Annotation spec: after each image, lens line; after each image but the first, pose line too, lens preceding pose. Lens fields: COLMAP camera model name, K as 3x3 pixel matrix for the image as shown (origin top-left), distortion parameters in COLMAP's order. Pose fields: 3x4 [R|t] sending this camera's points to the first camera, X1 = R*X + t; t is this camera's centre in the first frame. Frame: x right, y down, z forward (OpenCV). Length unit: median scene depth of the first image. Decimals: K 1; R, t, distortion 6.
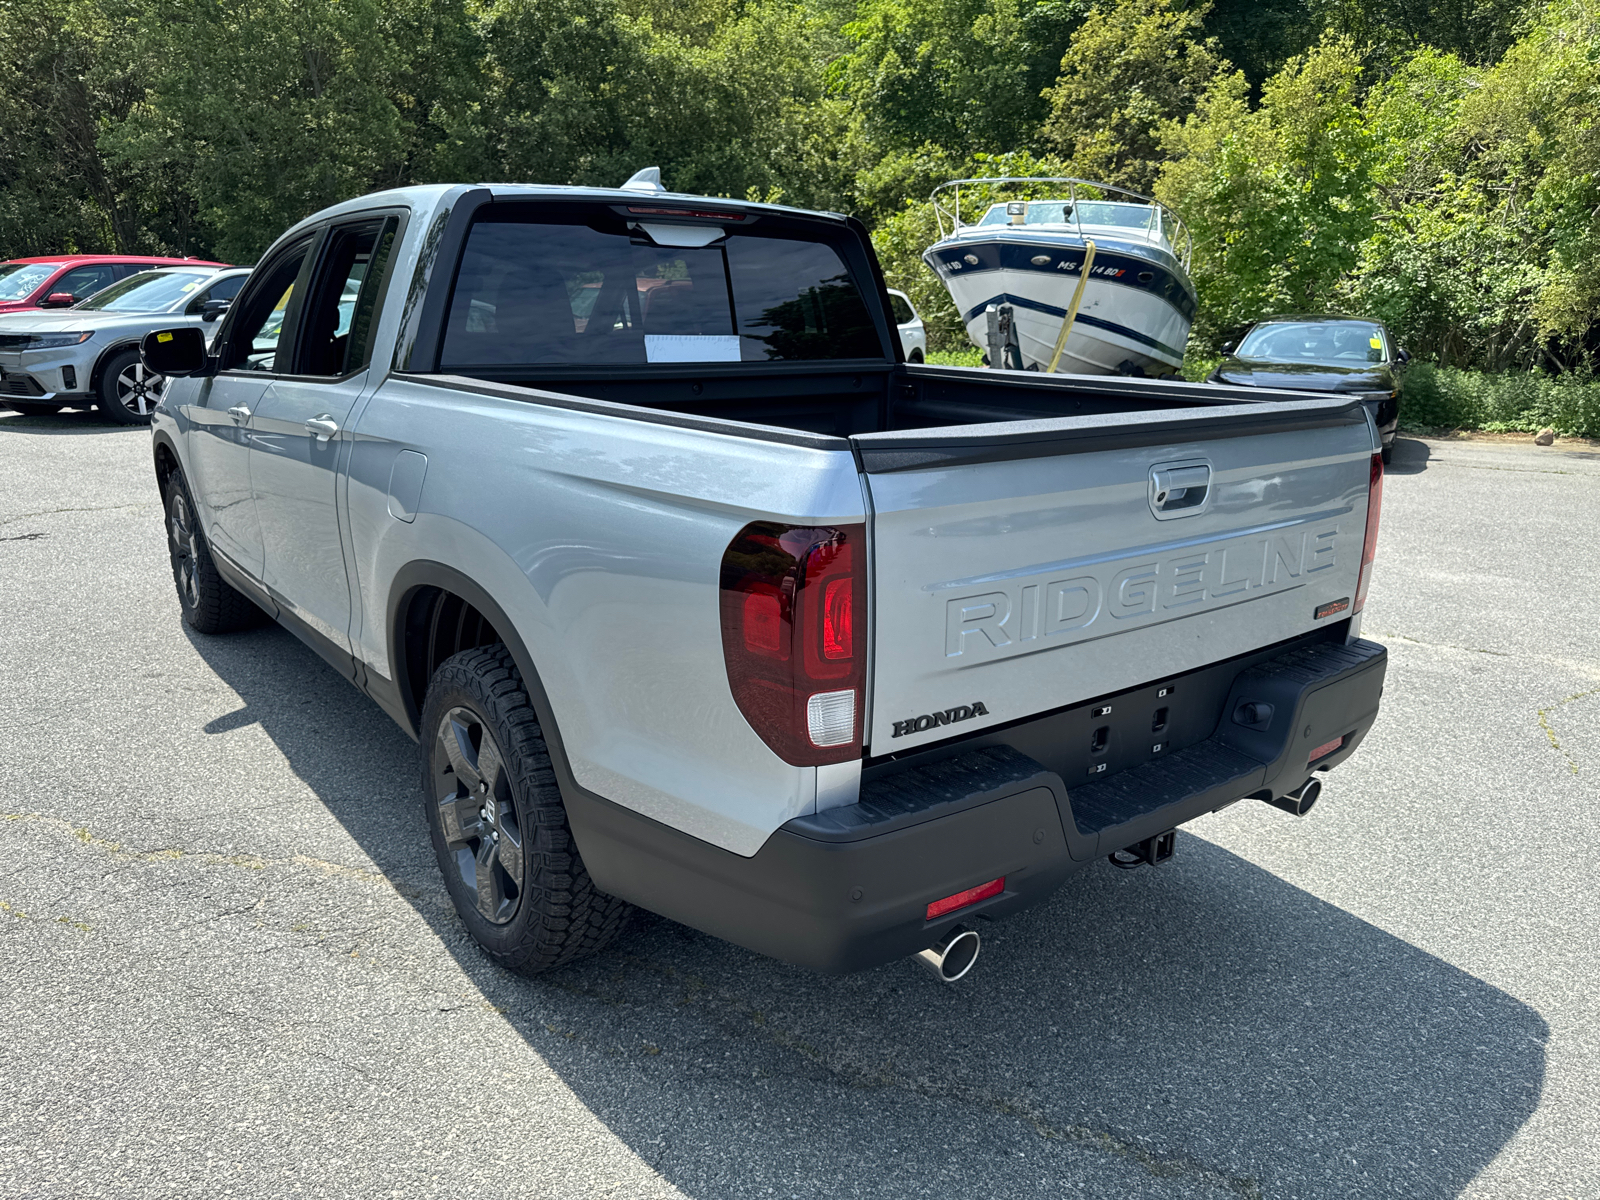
lens RADIAL K [[1133.4, 0, 789.6], [0, 1133.4, 605.3], [0, 0, 1]] dist [0.025469, -0.035099]
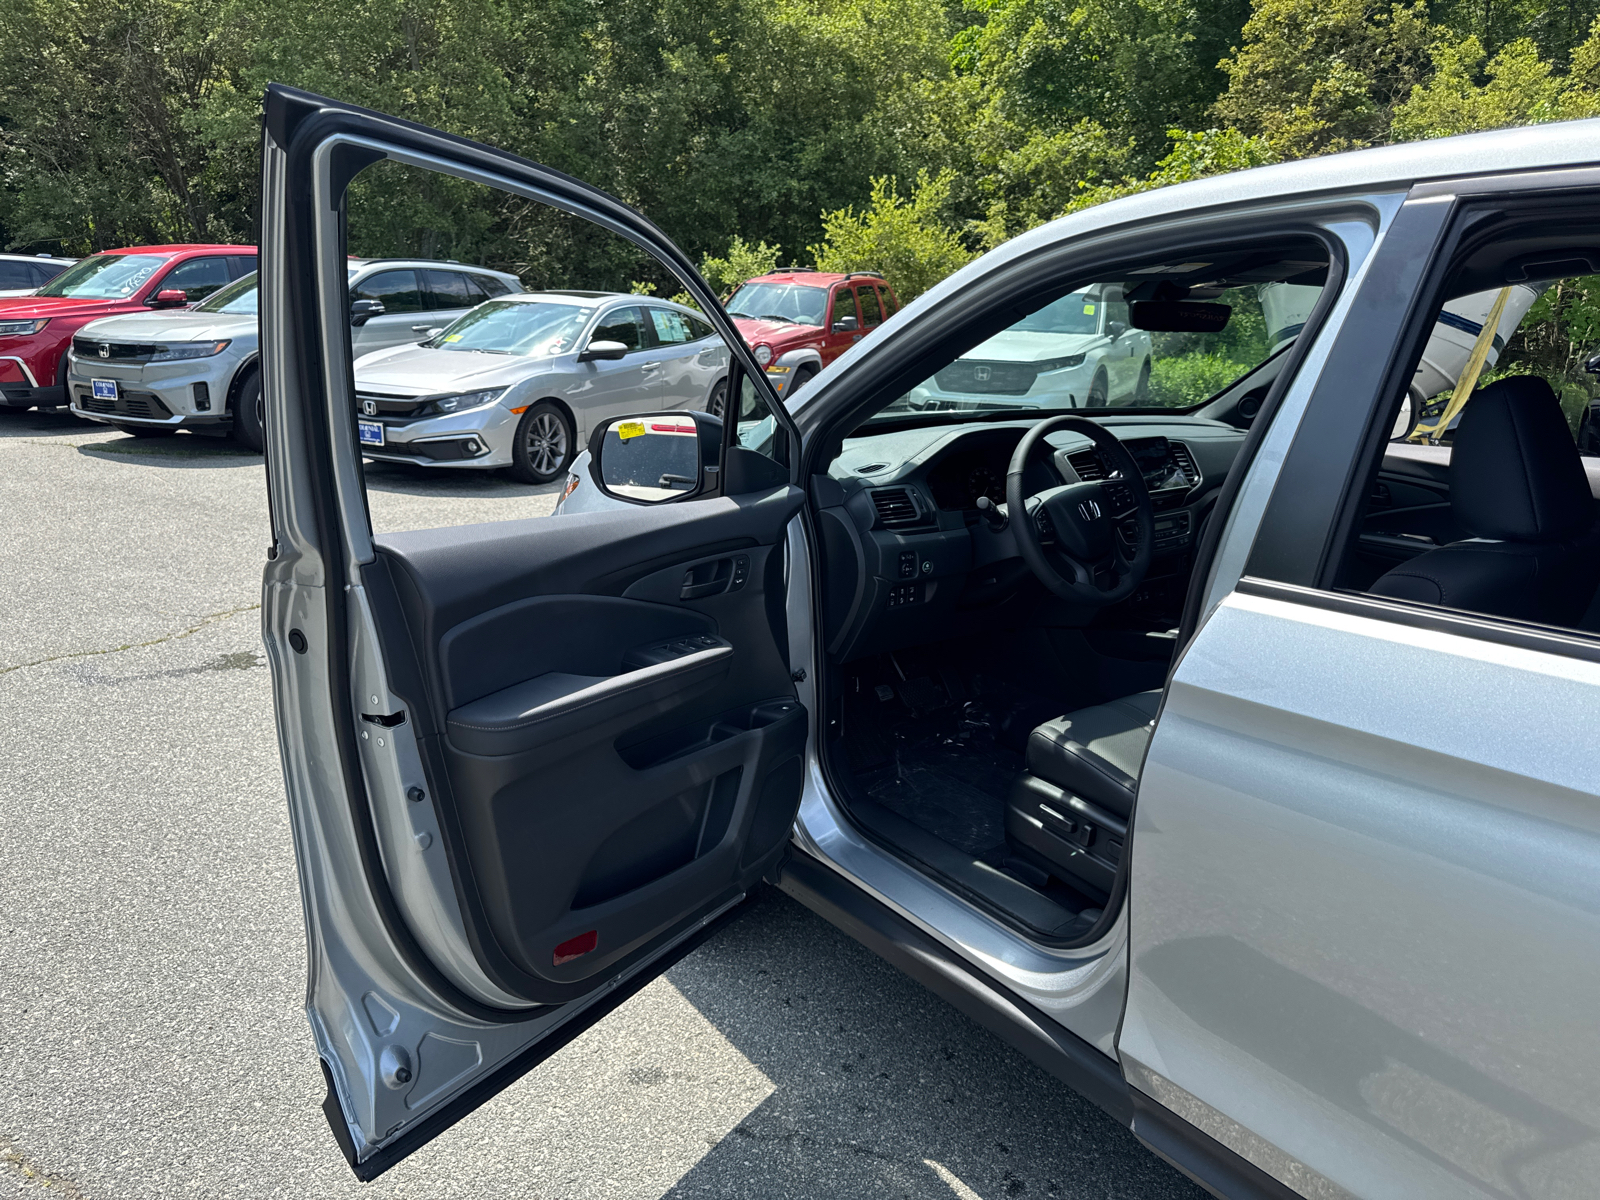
lens RADIAL K [[1133.4, 0, 798.2], [0, 1133.4, 608.9], [0, 0, 1]] dist [0.025469, -0.035099]
pose [[0.999787, 0.008274, -0.018897, -0.090360], [-0.008024, 0.999880, 0.013245, -0.029939], [0.019005, -0.013090, 0.999734, 0.090960]]
